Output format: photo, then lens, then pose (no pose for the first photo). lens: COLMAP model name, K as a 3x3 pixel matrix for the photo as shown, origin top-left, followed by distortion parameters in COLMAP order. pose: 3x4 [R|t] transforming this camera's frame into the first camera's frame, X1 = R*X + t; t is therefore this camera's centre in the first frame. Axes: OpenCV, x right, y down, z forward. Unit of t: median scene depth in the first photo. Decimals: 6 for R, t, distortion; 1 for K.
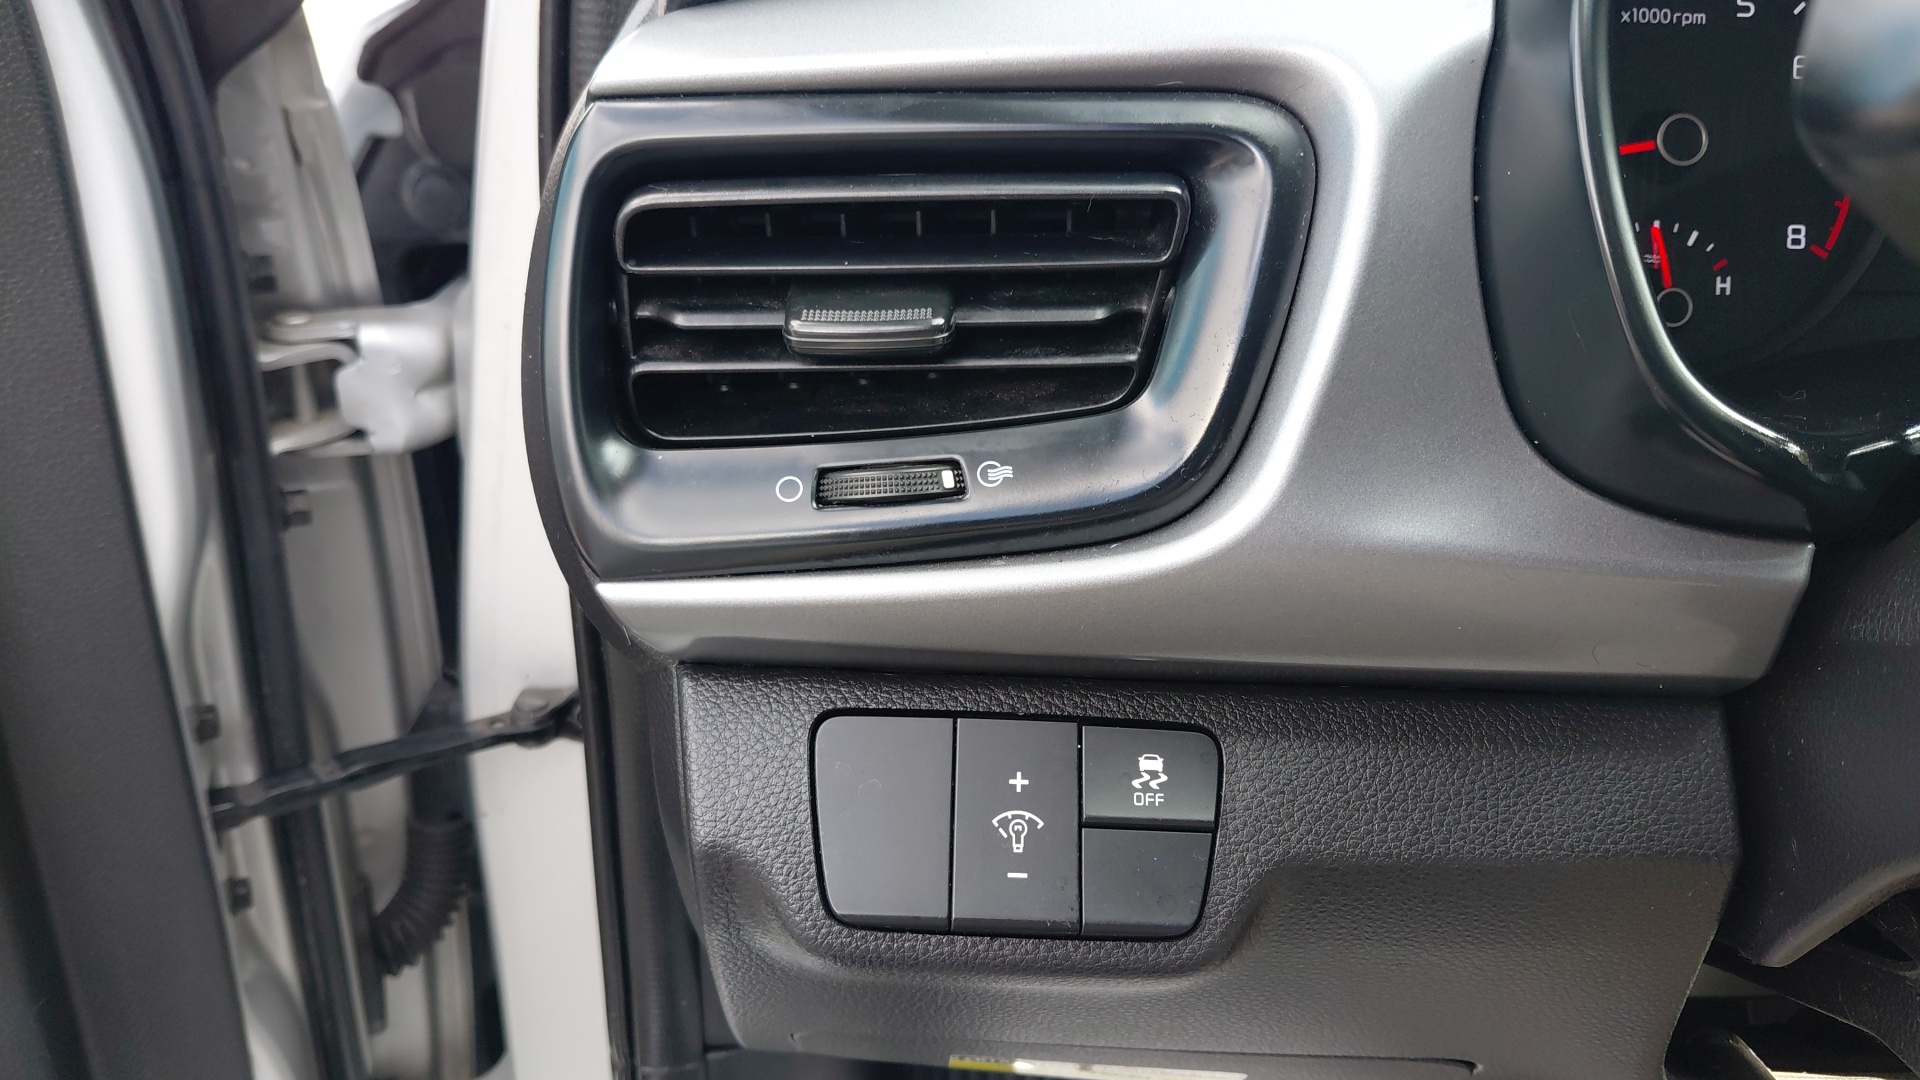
lens RADIAL K [[1496.1, 0, 976.5], [0, 1496.1, 539.4], [0, 0, 1]] dist [0.053407, -0.083758]
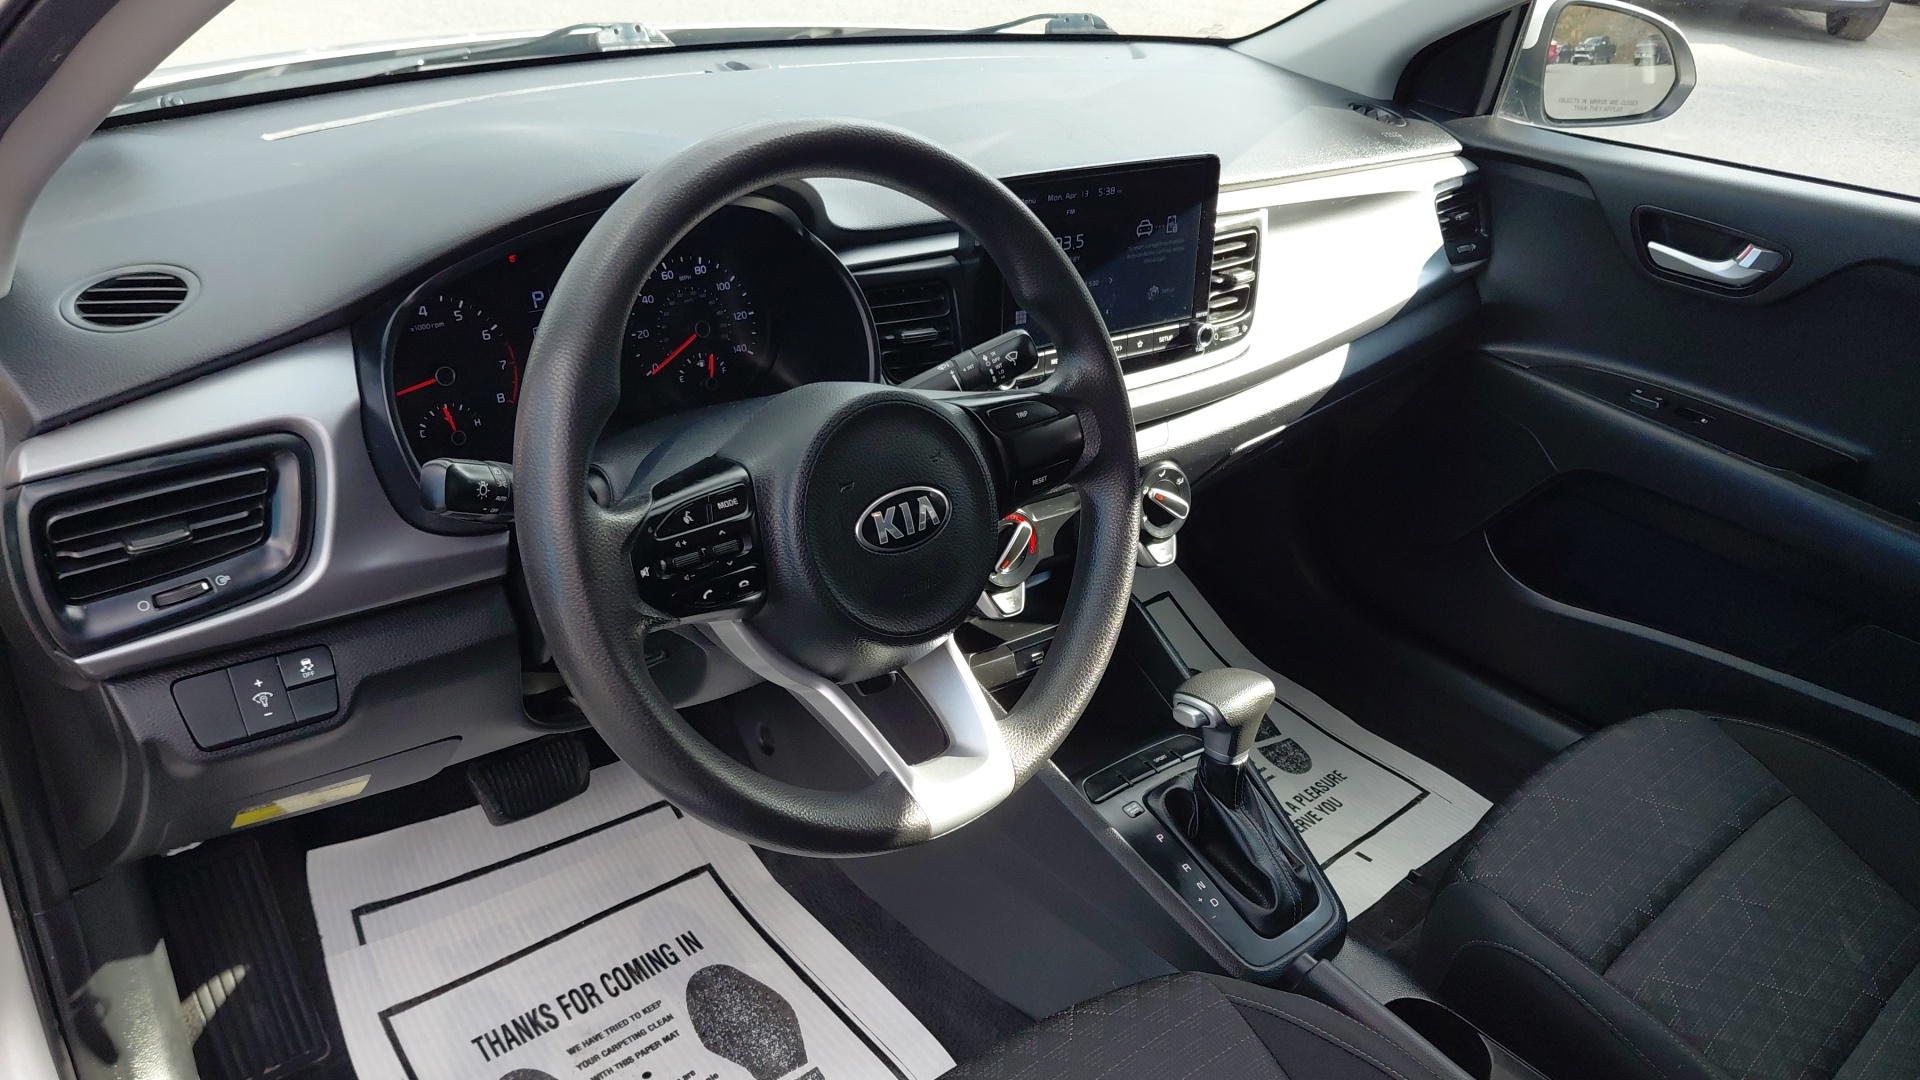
lens RADIAL K [[1496.1, 0, 976.5], [0, 1496.1, 539.4], [0, 0, 1]] dist [0.053407, -0.083758]
pose [[0.749297, -0.255331, 0.611032, -0.600122], [0.187149, 0.966715, 0.174463, -0.325902], [-0.635240, -0.016371, 0.772142, -1.951030]]
